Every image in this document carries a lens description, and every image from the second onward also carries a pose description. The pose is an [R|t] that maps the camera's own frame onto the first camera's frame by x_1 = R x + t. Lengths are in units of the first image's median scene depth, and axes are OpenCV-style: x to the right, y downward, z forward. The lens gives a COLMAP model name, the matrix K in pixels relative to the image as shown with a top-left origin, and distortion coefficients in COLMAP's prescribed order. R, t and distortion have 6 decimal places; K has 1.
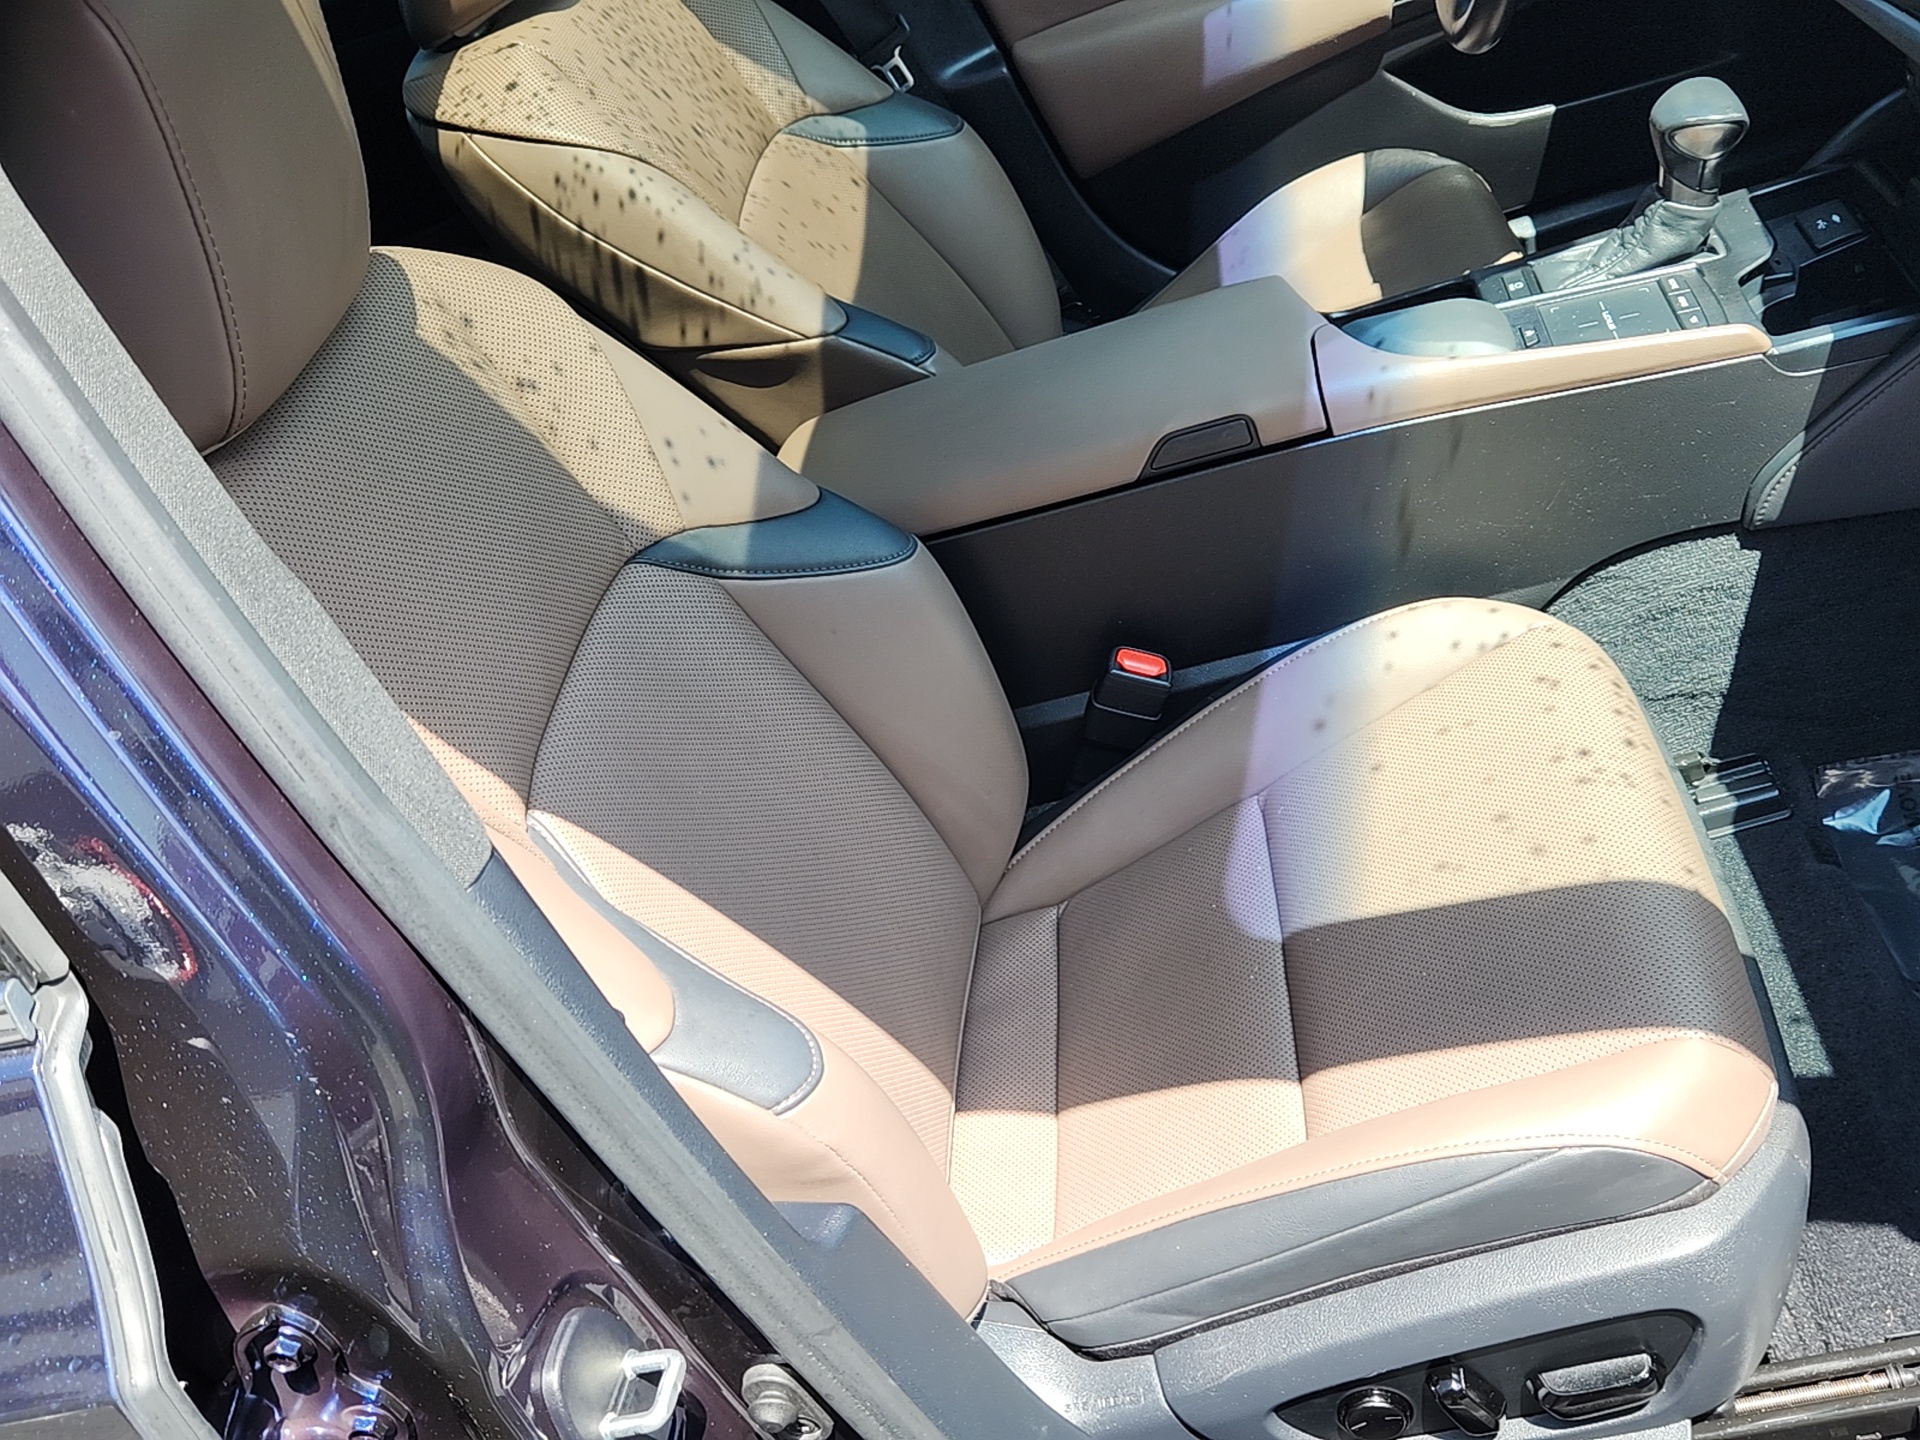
lens RADIAL K [[1921.6, 0, 977.8], [0, 1921.6, 725.1], [0, 0, 1]] dist [0.104861, -0.126625]
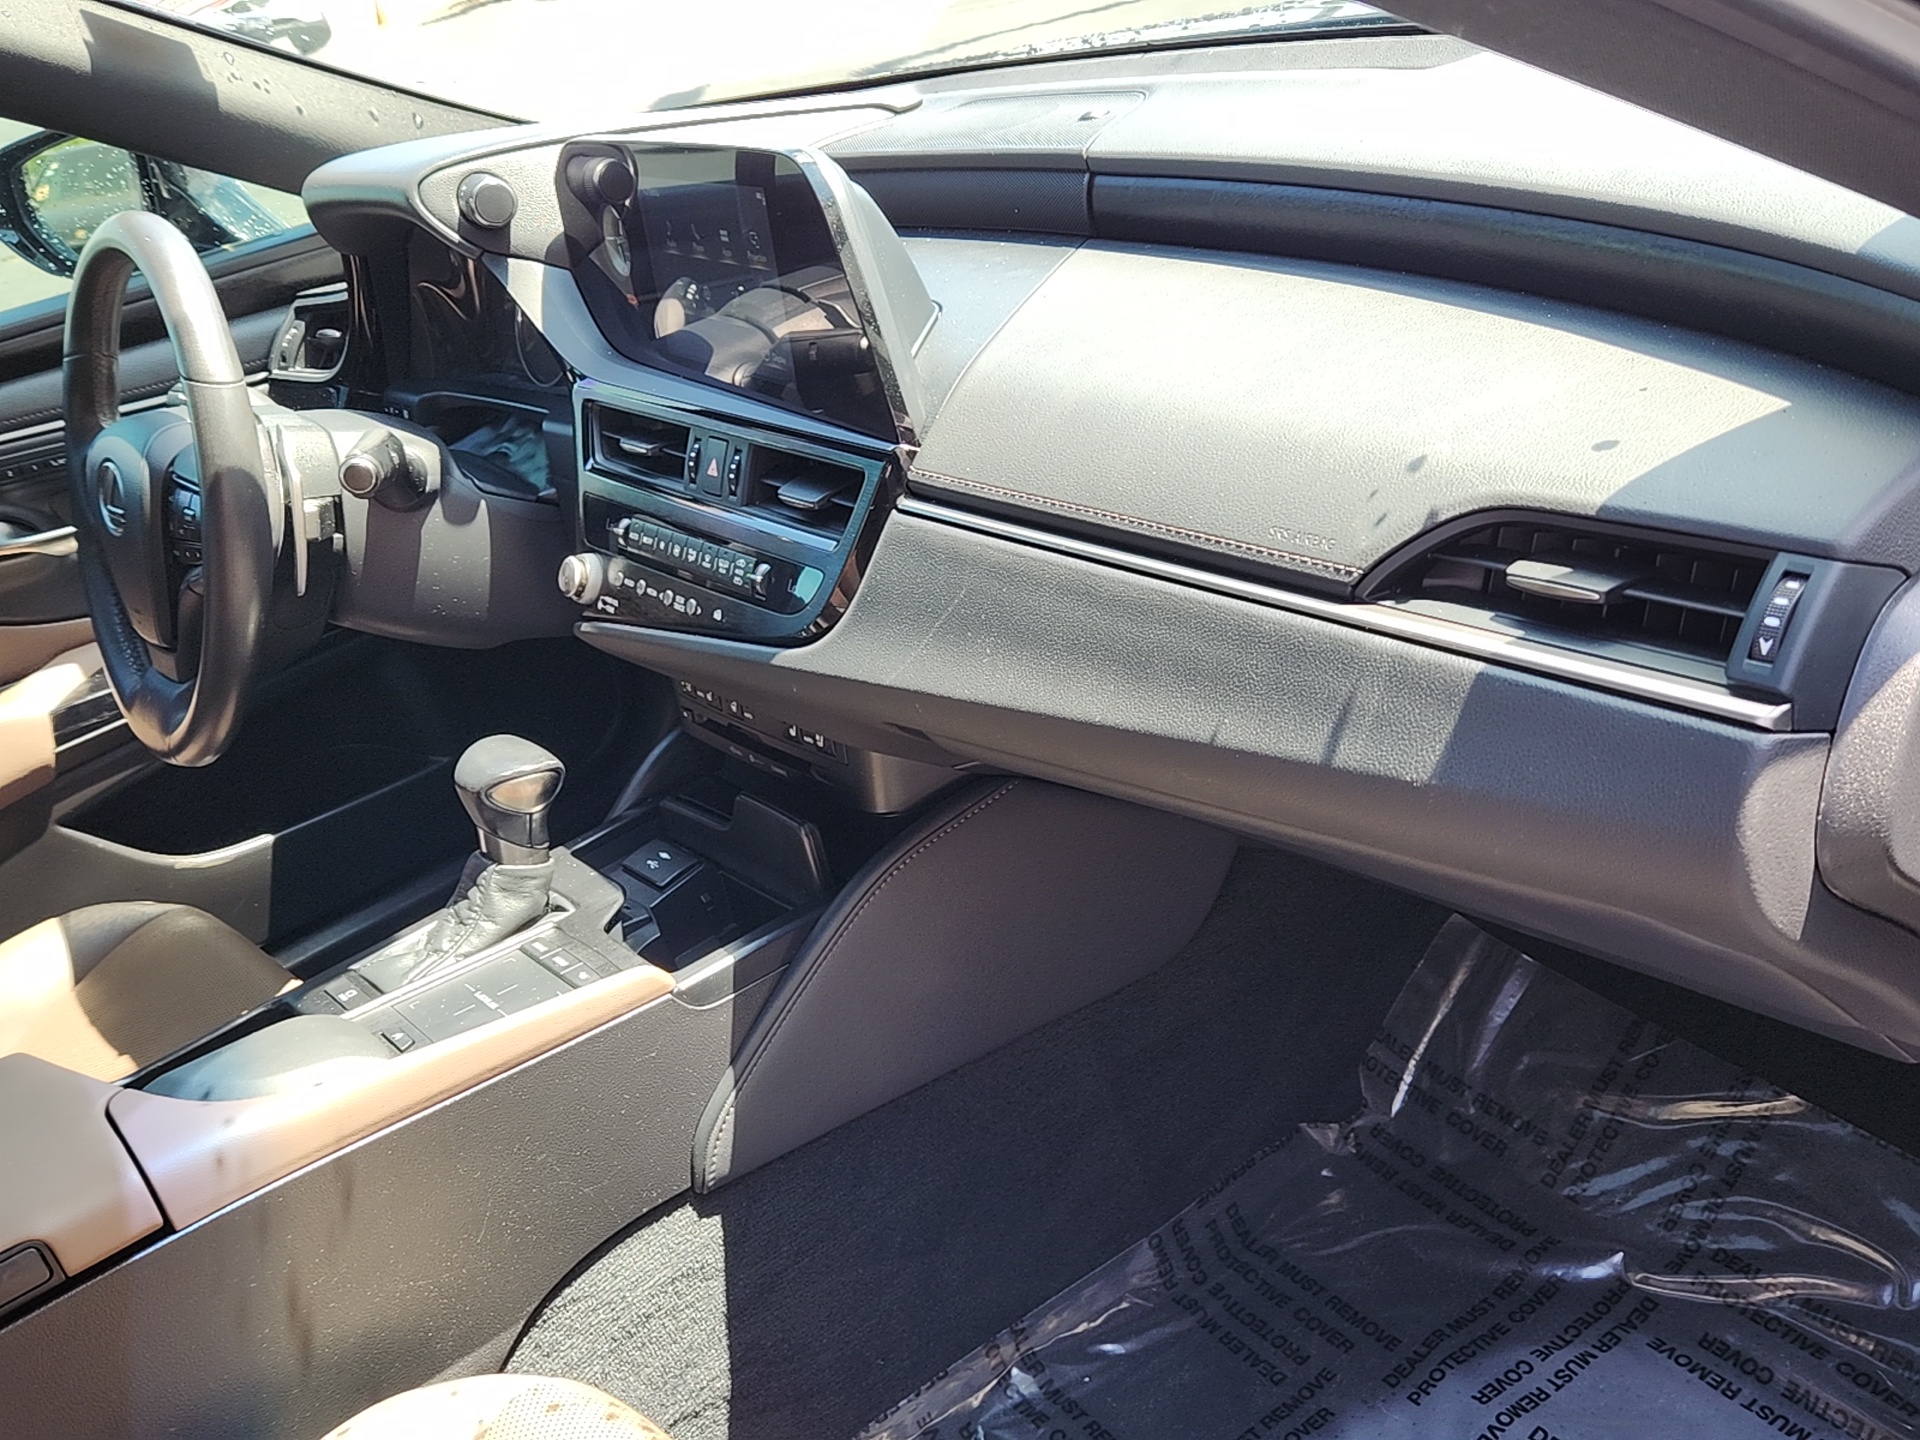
lens RADIAL K [[1806.6, 0, 987.7], [0, 1806.6, 715.5], [0, 0, 1]] dist [0.107486, -0.134568]
pose [[0.737122, -0.106309, 0.667345, -0.027411], [0.366689, 0.892436, -0.262864, -0.030489], [-0.567618, 0.438471, 0.696816, 0.268263]]
